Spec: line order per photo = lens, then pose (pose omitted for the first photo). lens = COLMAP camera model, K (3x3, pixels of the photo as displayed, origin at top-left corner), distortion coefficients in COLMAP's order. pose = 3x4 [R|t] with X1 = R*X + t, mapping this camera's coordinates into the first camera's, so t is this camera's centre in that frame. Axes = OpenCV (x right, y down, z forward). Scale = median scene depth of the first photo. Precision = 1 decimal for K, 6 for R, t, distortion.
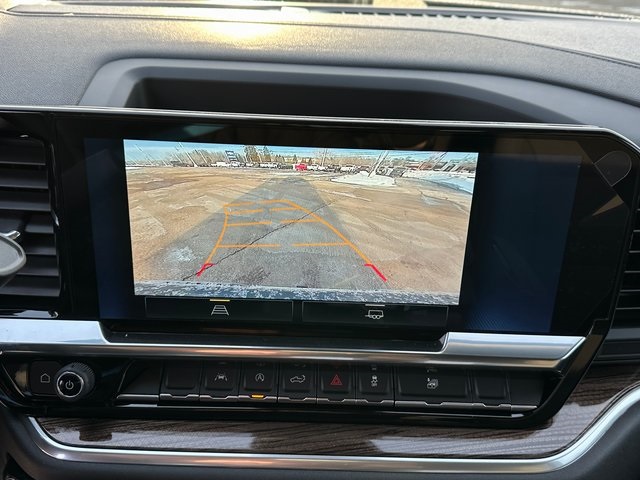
lens RADIAL K [[620.5, 0, 318.4], [0, 620.5, 237.0], [0, 0, 1]] dist [0.152163, -0.324003]
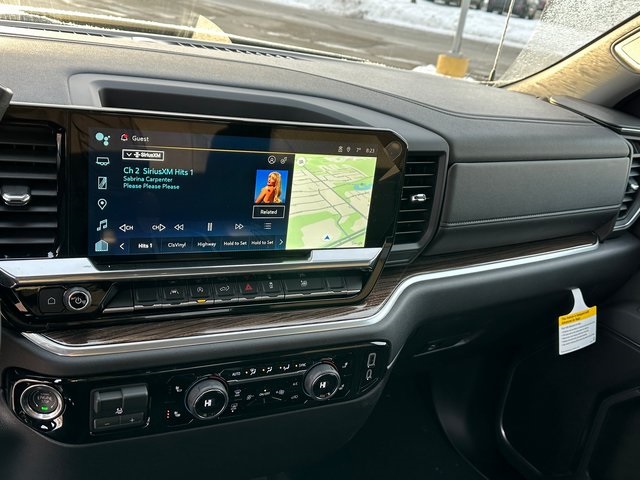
lens RADIAL K [[620.5, 0, 318.4], [0, 620.5, 237.0], [0, 0, 1]] dist [0.152163, -0.324003]
pose [[0.897301, -0.053336, 0.438186, -0.492872], [0.066388, 0.997688, -0.014508, 0.139781], [-0.436399, 0.042108, 0.898767, -0.482662]]
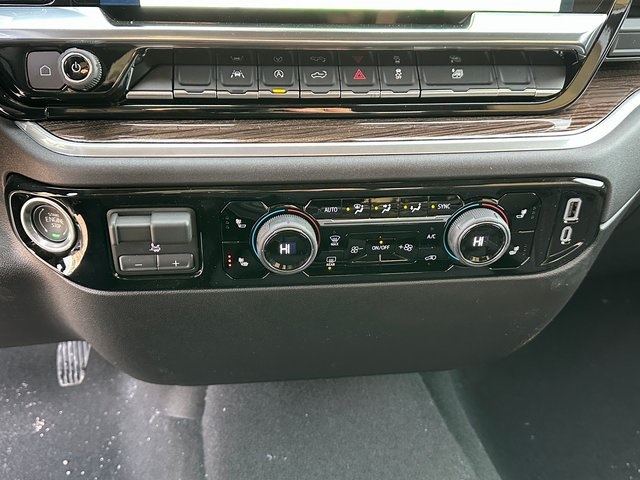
lens RADIAL K [[620.5, 0, 318.4], [0, 620.5, 237.0], [0, 0, 1]] dist [0.152163, -0.324003]
pose [[0.992953, -0.058068, 0.103309, -0.147267], [0.046354, 0.992583, 0.112382, 0.367400], [-0.109069, -0.106801, 0.988280, 0.037551]]
